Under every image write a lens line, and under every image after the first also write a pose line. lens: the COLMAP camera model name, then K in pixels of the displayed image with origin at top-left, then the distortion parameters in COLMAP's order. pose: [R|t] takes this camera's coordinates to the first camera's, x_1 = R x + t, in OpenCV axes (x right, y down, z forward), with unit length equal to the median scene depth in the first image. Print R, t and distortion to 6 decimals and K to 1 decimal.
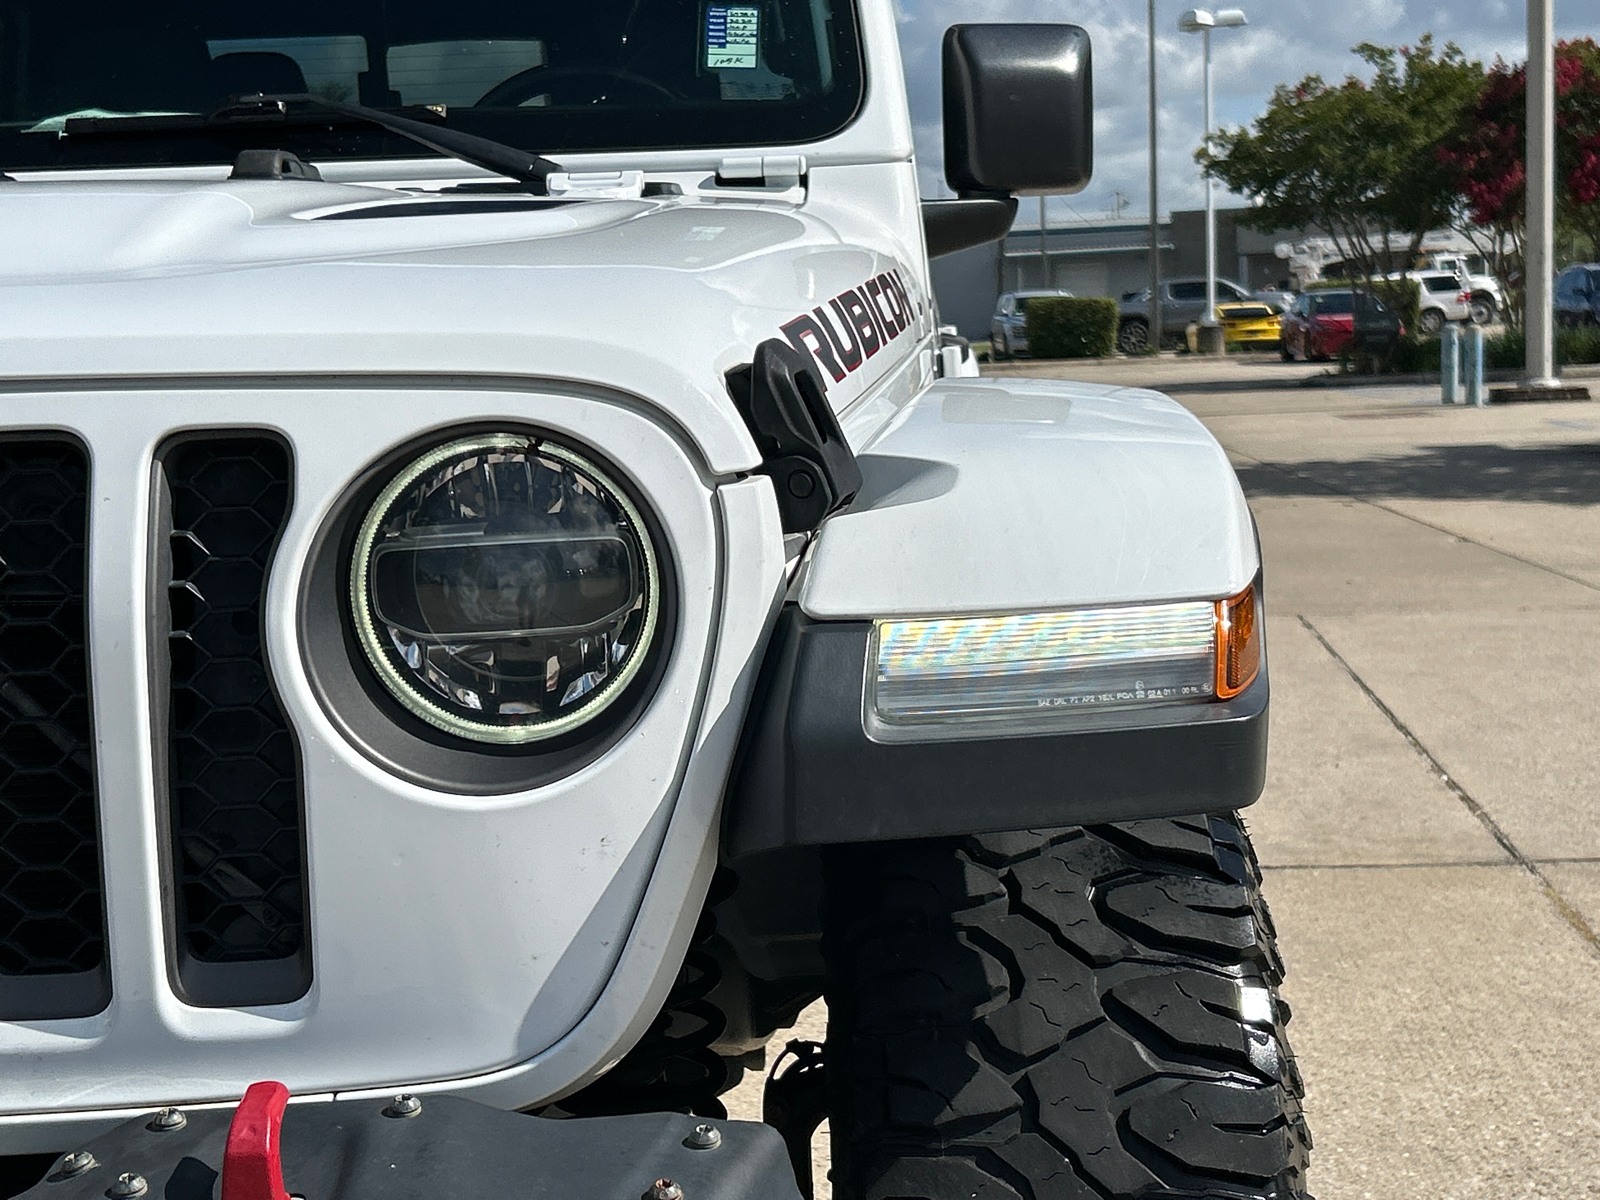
lens RADIAL K [[2498.3, 0, 800.0], [0, 2498.3, 600.0], [0, 0, 1]] dist [0.263254, -1.031546]
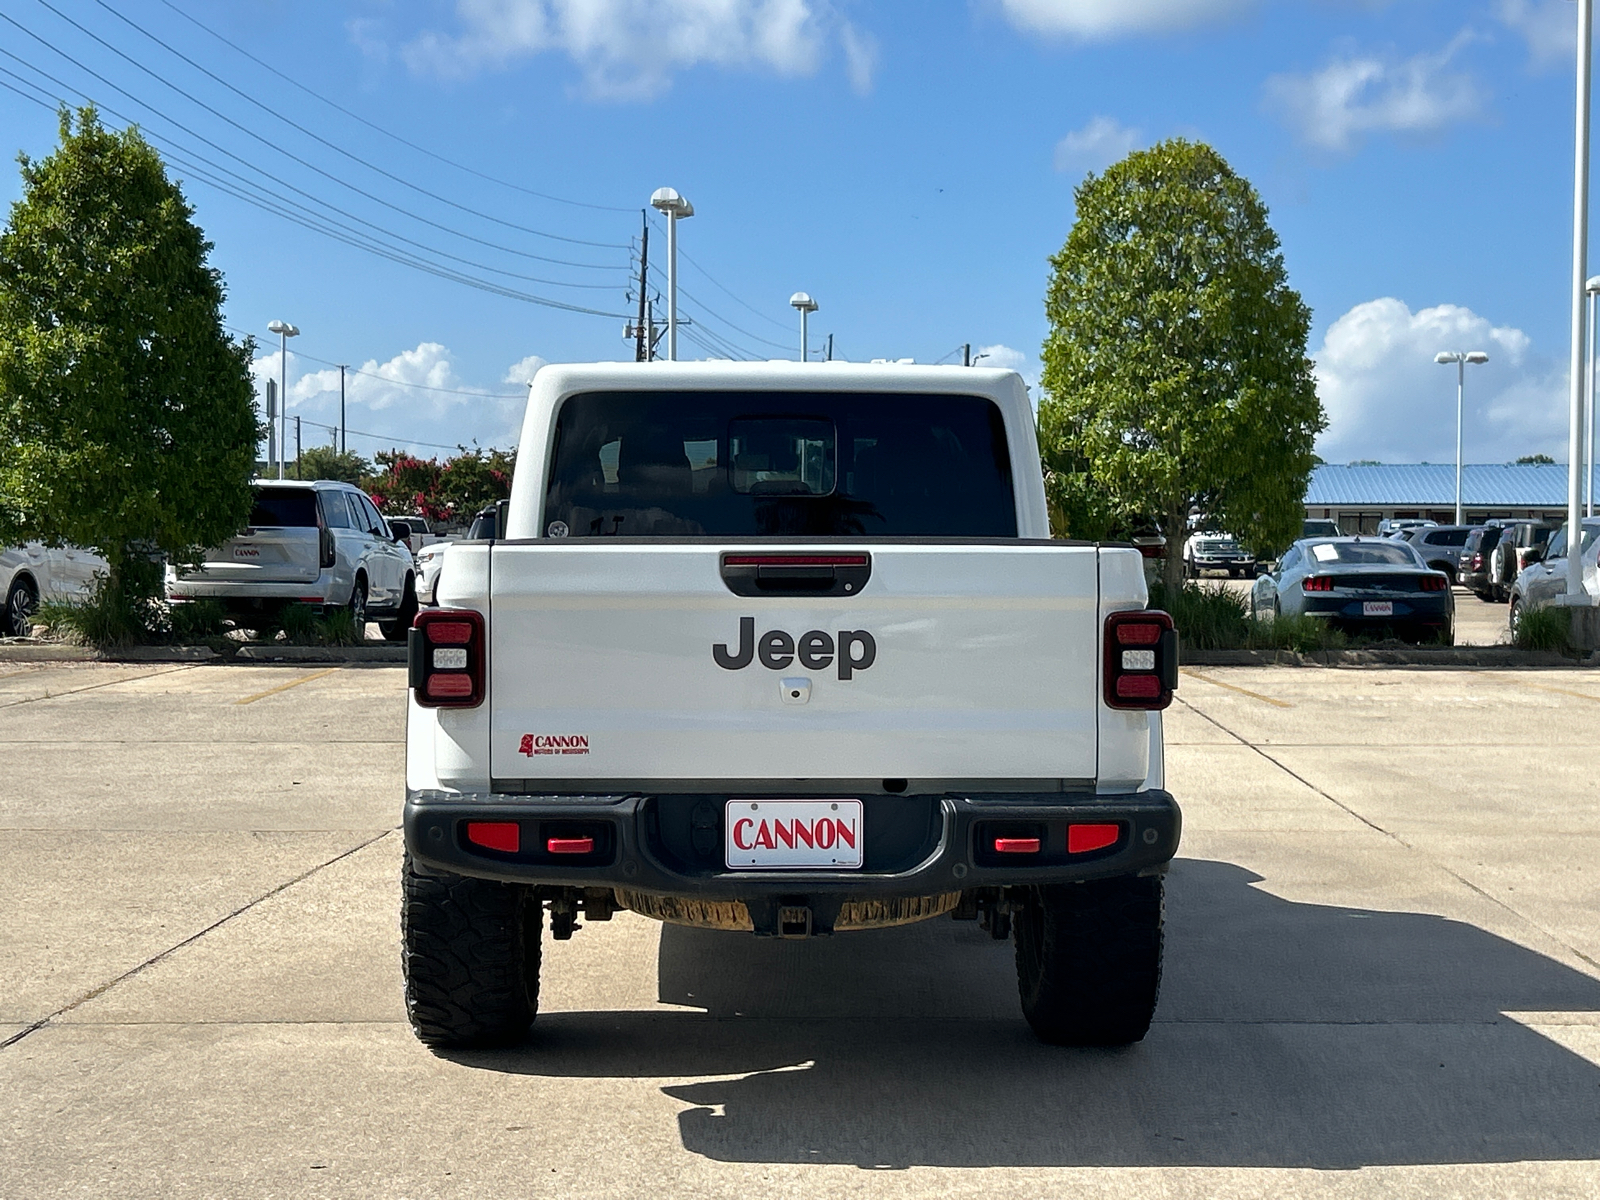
lens RADIAL K [[2498.3, 0, 800.0], [0, 2498.3, 600.0], [0, 0, 1]] dist [0.263254, -1.031546]
pose [[-0.998165, 0.031453, -0.051747, -0.010922], [0.024116, 0.990311, 0.136756, -0.057984], [0.055547, 0.135257, -0.989252, 0.457433]]
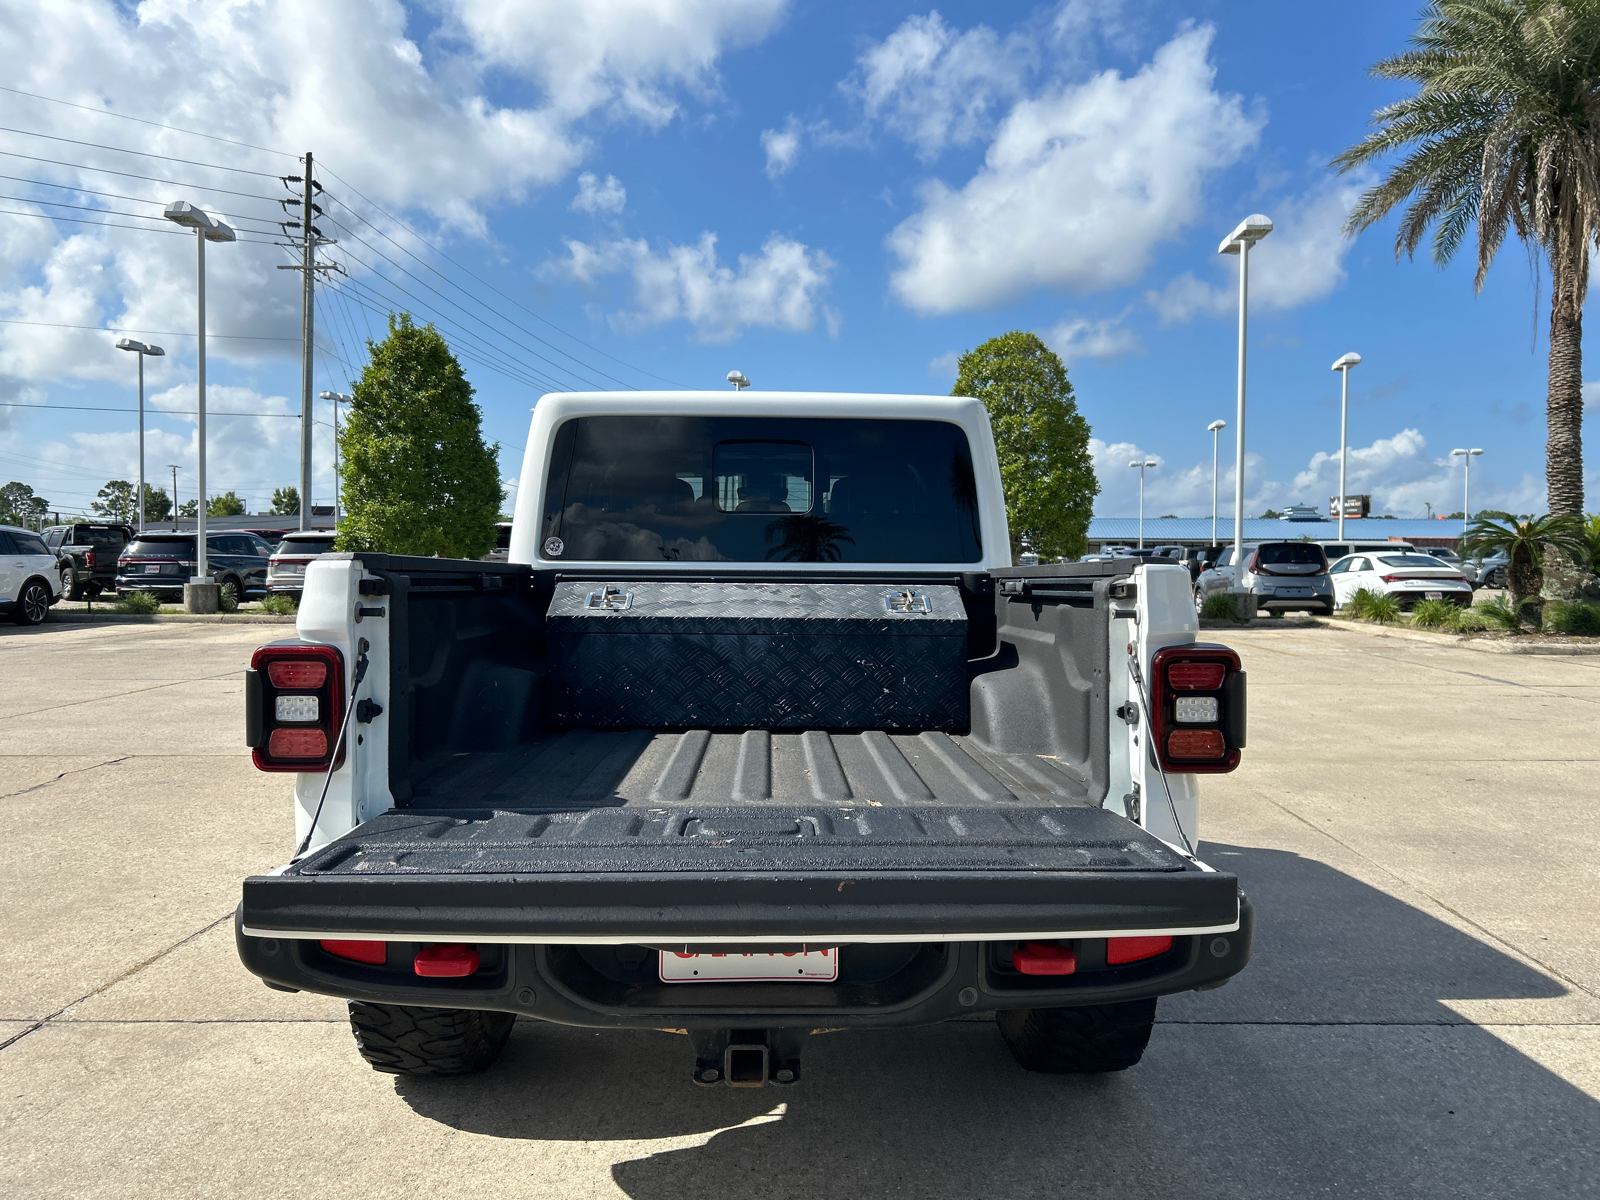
lens RADIAL K [[1211.8, 0, 788.9], [0, 1211.8, 594.0], [0, 0, 1]] dist [0.049777, -0.063083]
pose [[-0.998896, 0.030827, -0.035451, -0.021346], [0.025430, 0.989295, 0.143697, -0.042587], [0.039501, 0.142637, -0.988986, 0.324184]]
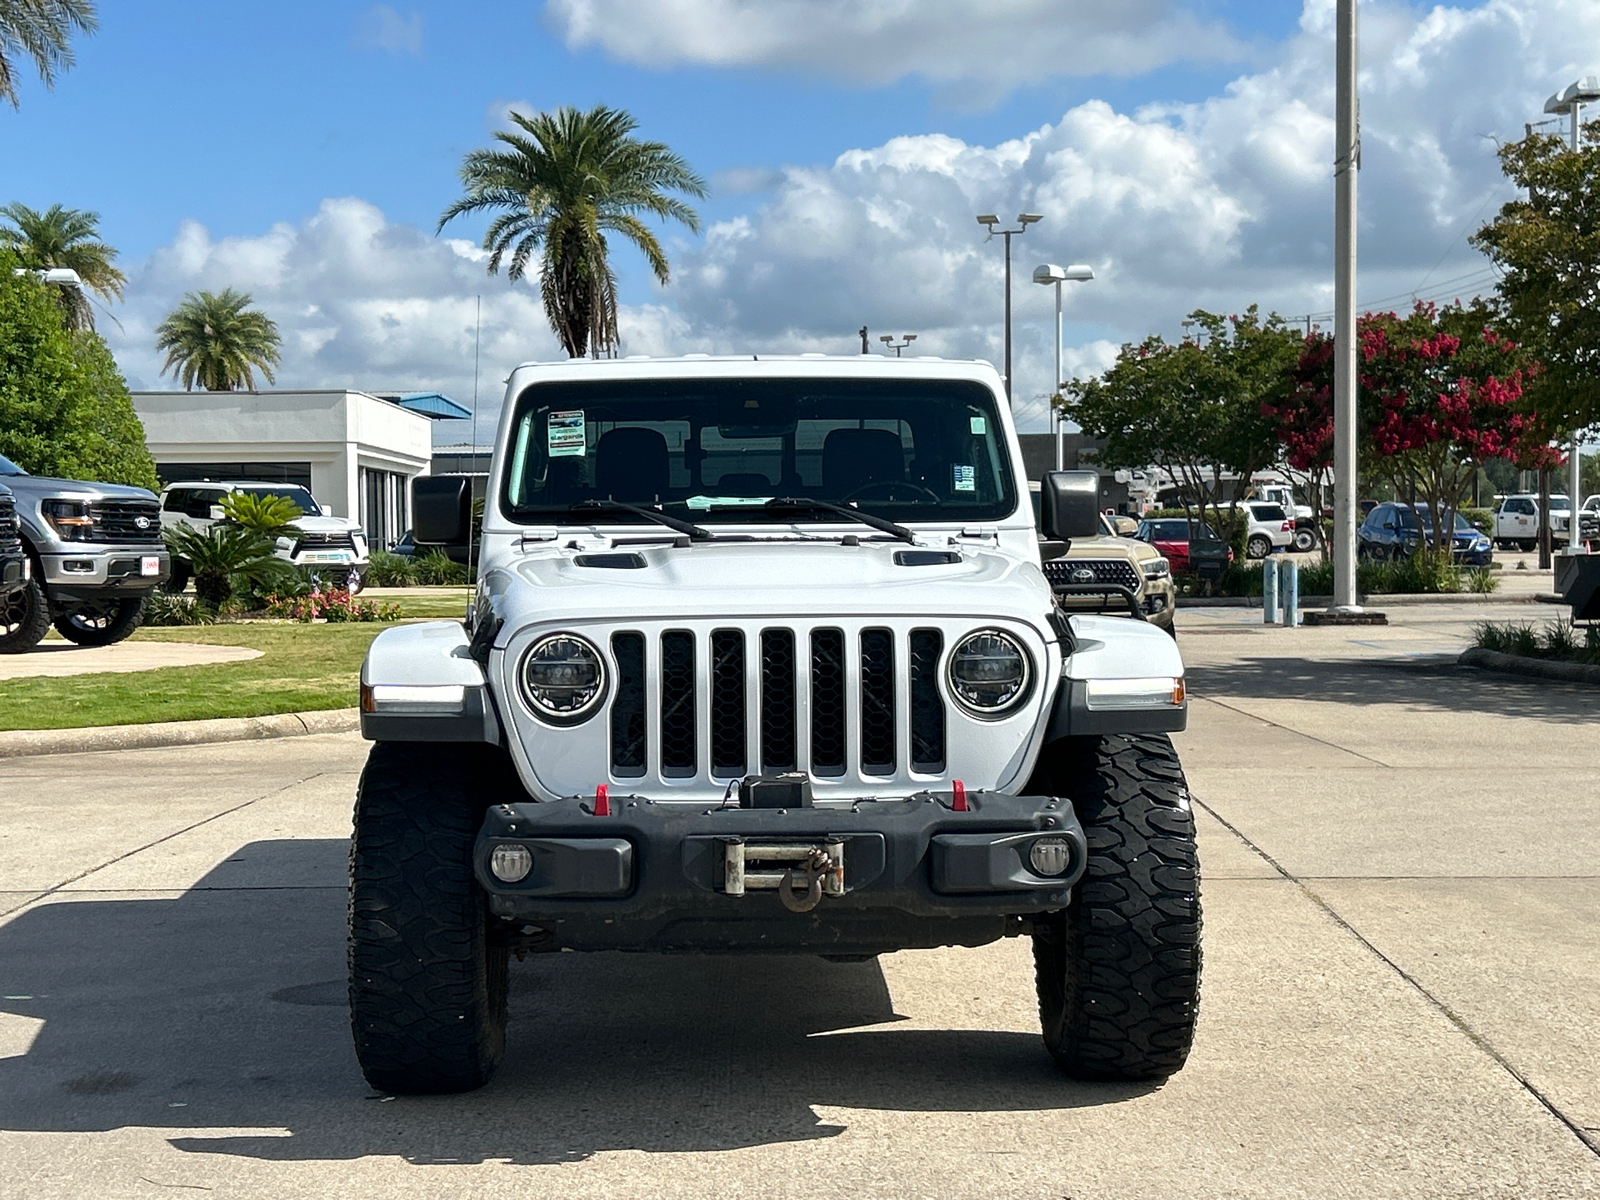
lens RADIAL K [[2498.3, 0, 800.0], [0, 2498.3, 600.0], [0, 0, 1]] dist [0.263254, -1.031546]
pose [[0.997764, 0.023760, 0.062463, -0.036487], [-0.018605, 0.996470, -0.081856, 0.011631], [-0.064188, 0.080511, 0.994685, -0.157245]]
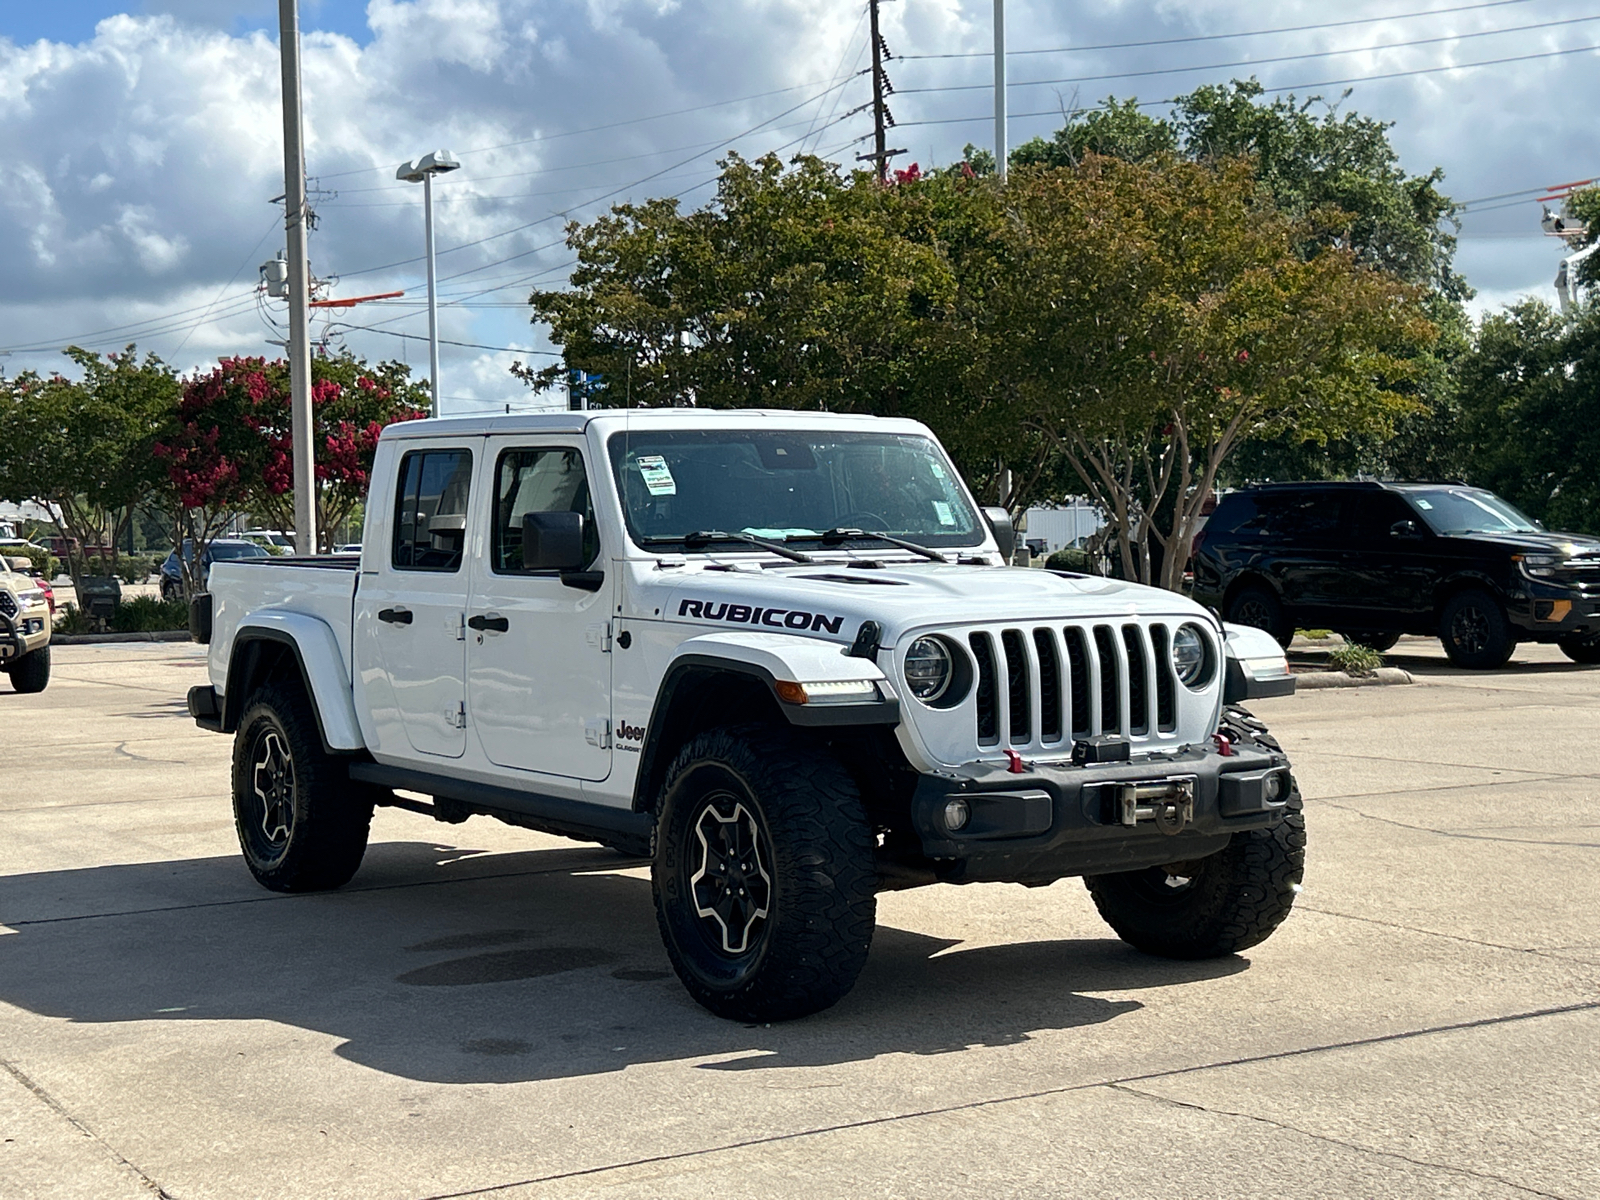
lens RADIAL K [[2491.3, 0, 800.0], [0, 2491.3, 600.0], [0, 0, 1]] dist [0.168762, -0.010932]
pose [[0.826749, 0.005696, 0.562542, -0.206266], [0.052495, 0.994805, -0.087223, 0.016365], [-0.560117, 0.101642, 0.822155, -0.157397]]
